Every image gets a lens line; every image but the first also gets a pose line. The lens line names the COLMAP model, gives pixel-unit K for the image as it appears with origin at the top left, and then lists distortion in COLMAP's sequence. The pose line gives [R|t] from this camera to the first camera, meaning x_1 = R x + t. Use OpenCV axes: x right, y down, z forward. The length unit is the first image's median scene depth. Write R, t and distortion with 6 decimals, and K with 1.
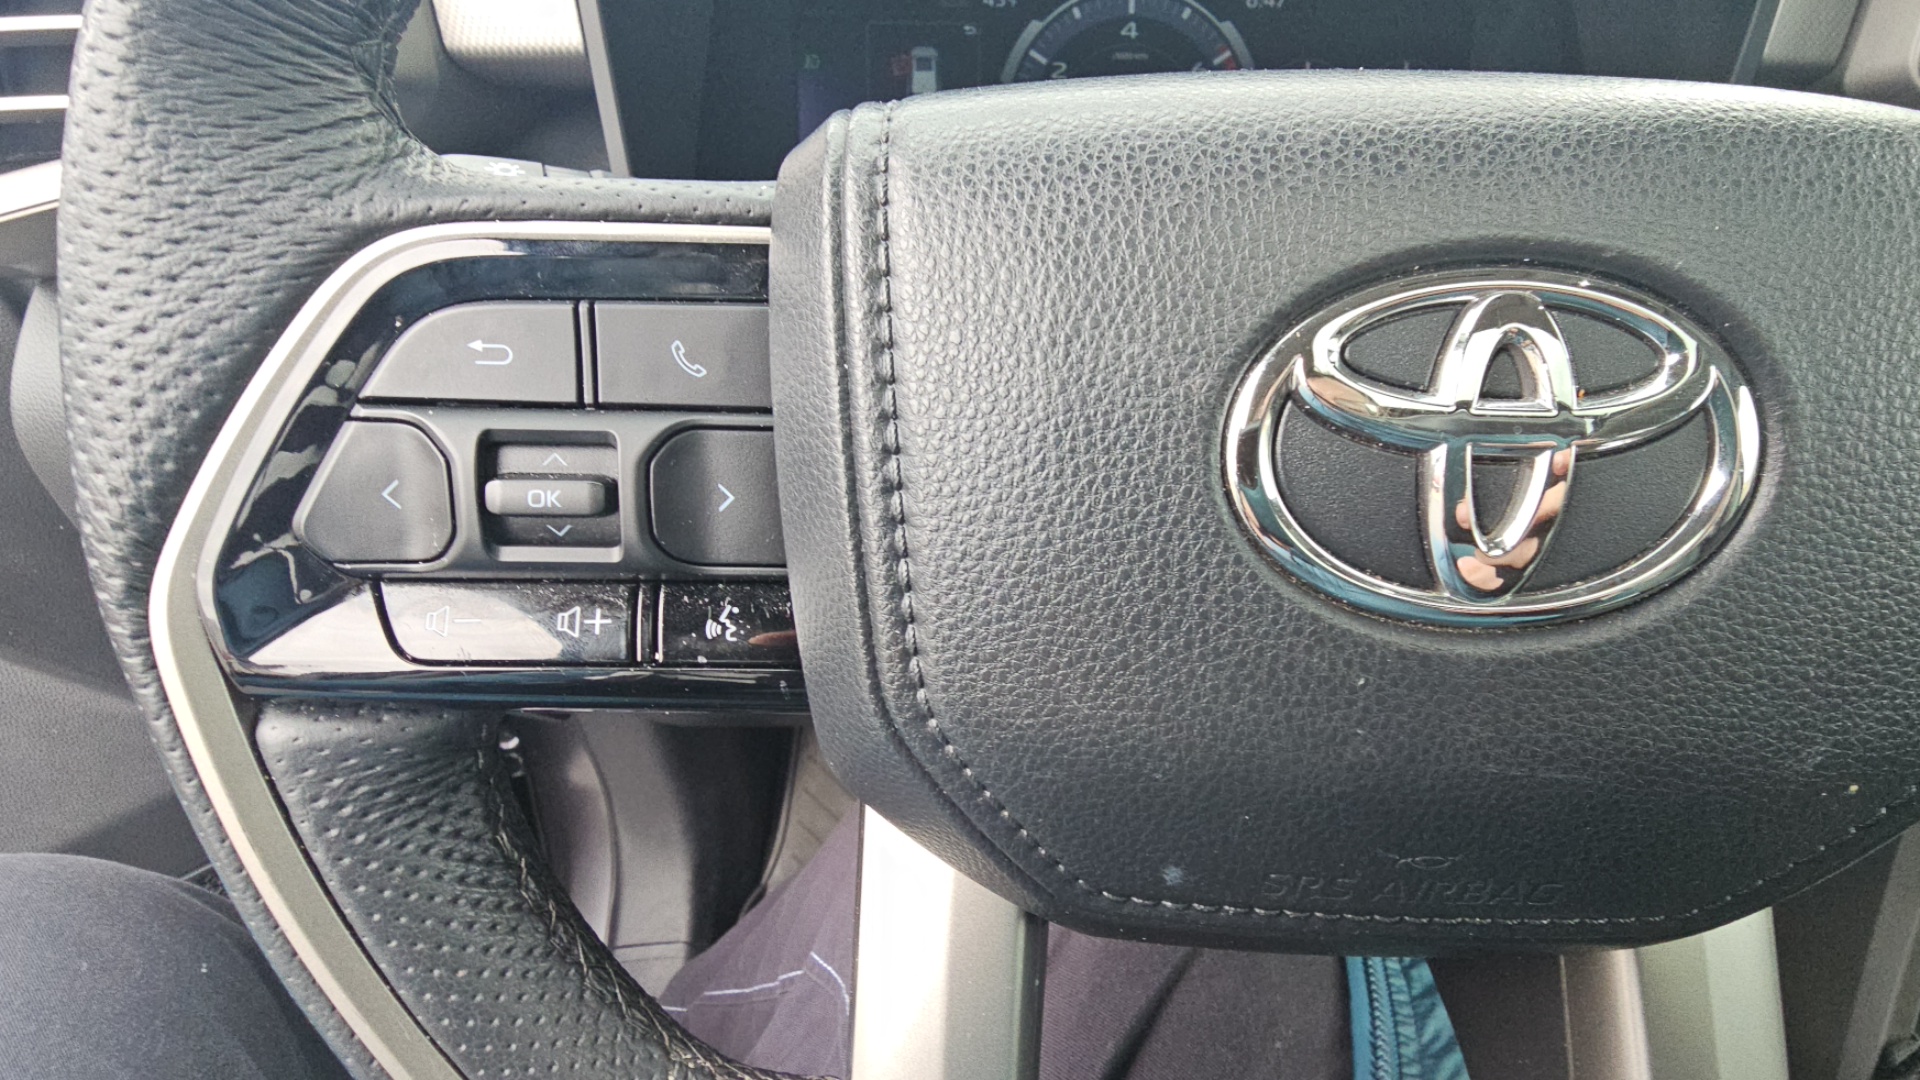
lens RADIAL K [[851.6, 0, 975.4], [0, 851.6, 528.4], [0, 0, 1]] dist [0.007885, -0.006290]
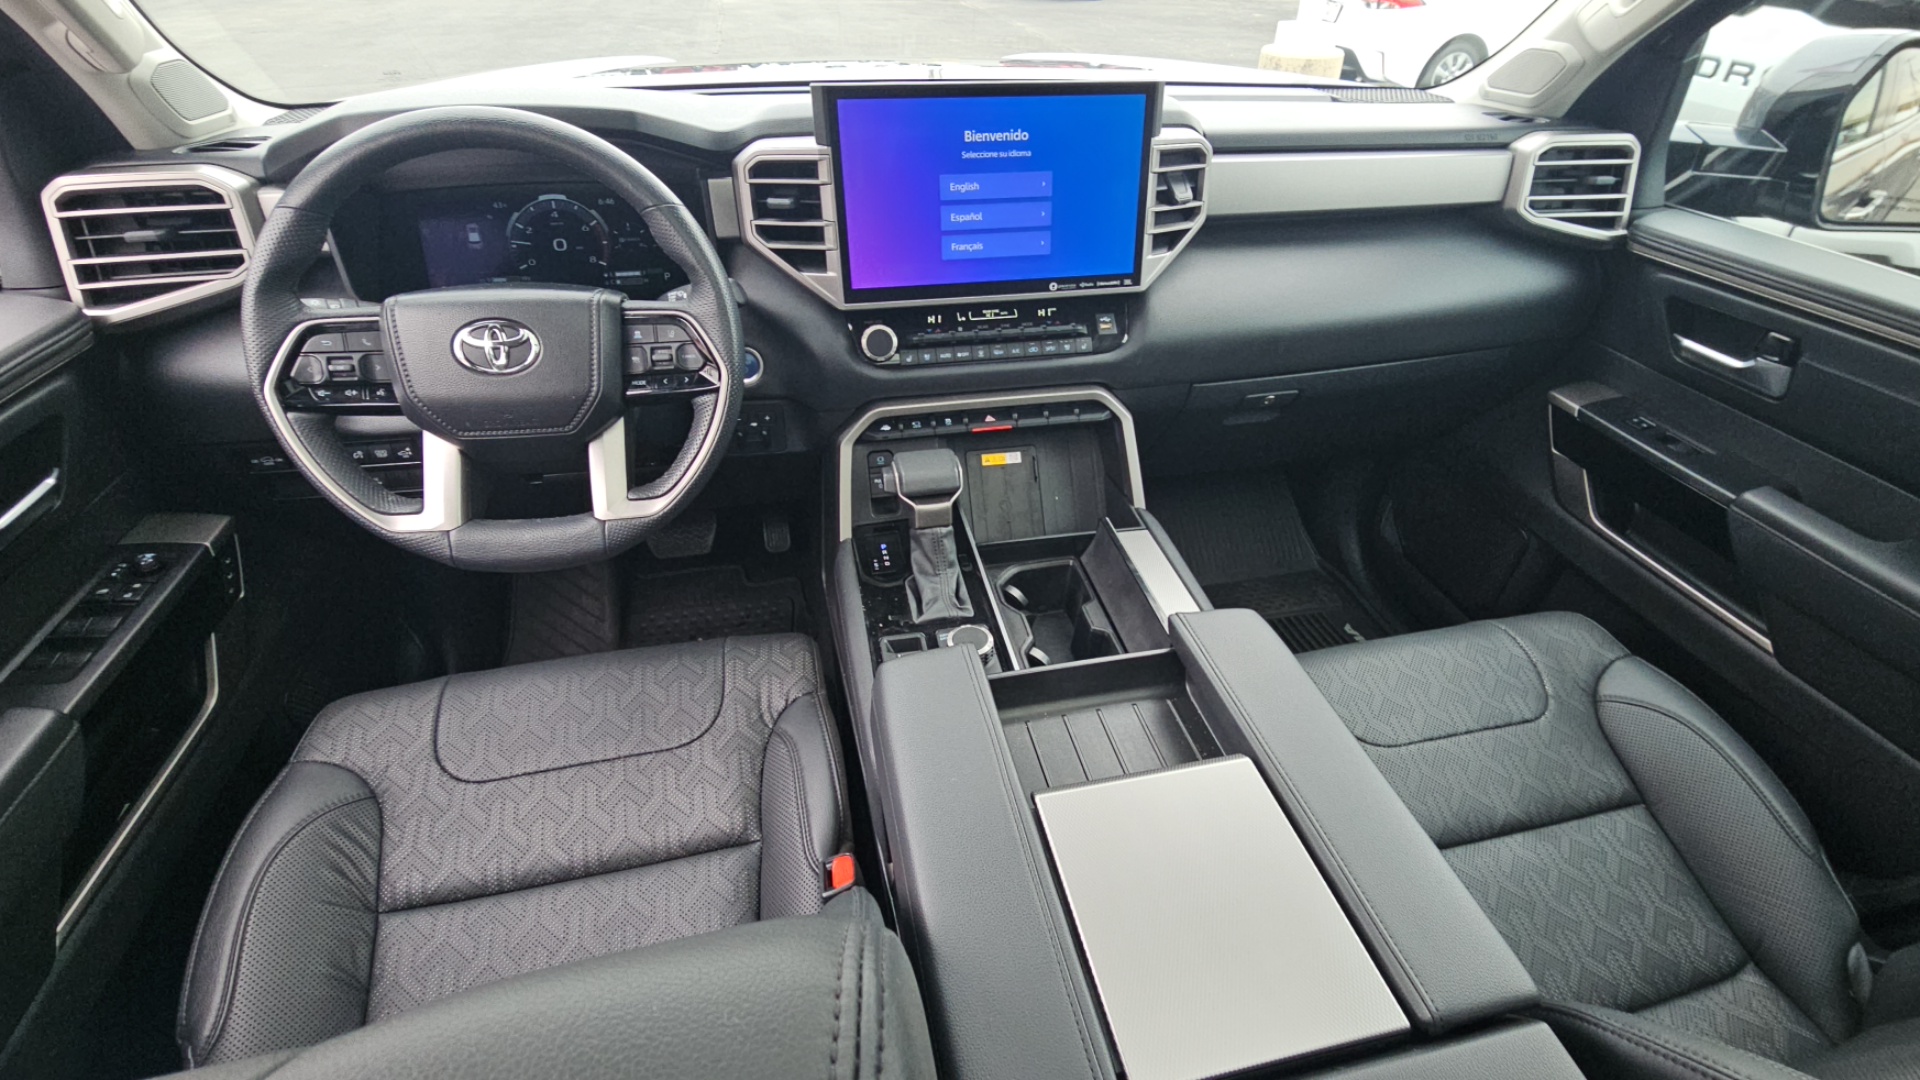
lens RADIAL K [[851.6, 0, 981.5], [0, 851.6, 547.9], [0, 0, 1]] dist [0.007885, -0.006290]
pose [[0.971243, -0.110264, 0.211017, 2.246582], [0.103406, 0.993696, 0.043301, 1.311824], [-0.214461, -0.020235, 0.976523, -5.338935]]
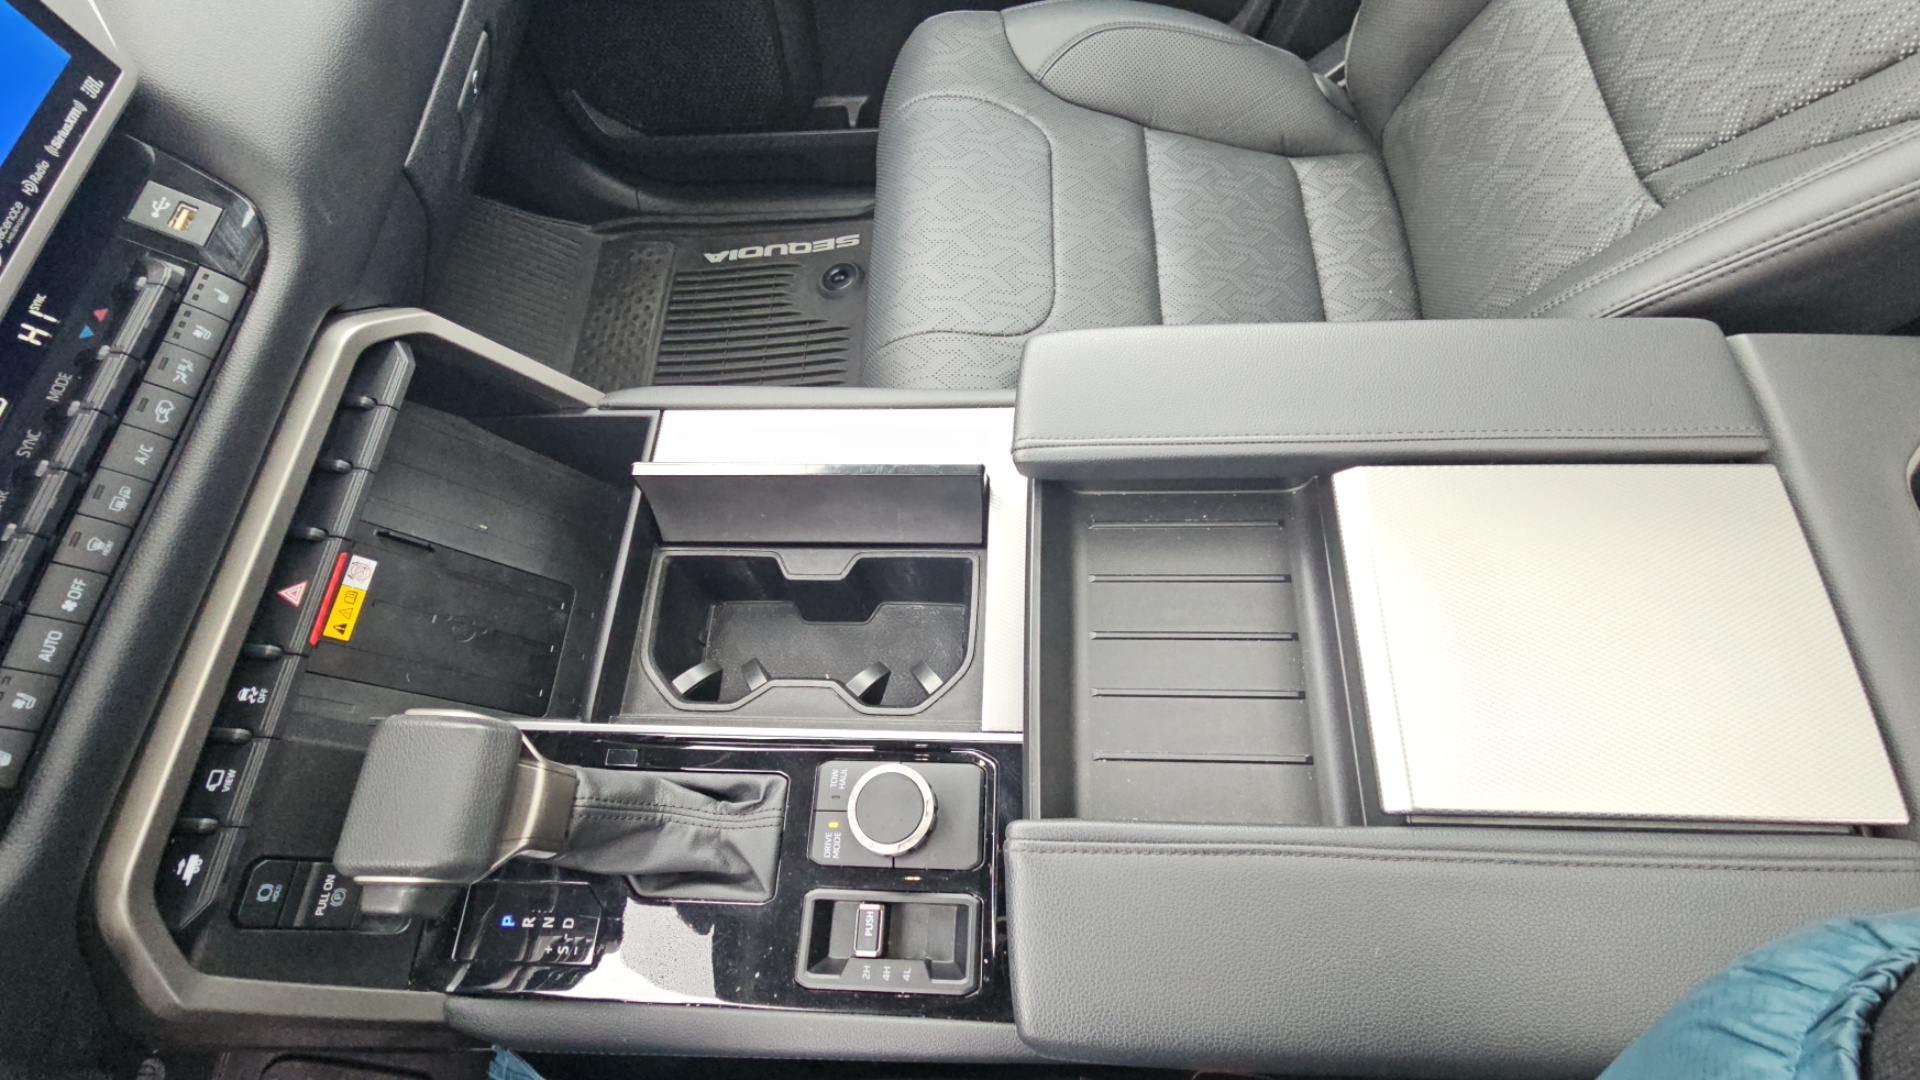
lens RADIAL K [[851.6, 0, 977.4], [0, 851.6, 544.4], [0, 0, 1]] dist [0.007885, -0.006290]
pose [[0.013979, -0.907434, 0.419963, 2.958992], [0.616792, 0.338402, 0.710670, -0.246031], [-0.787002, 0.249096, 0.564428, -1.576958]]
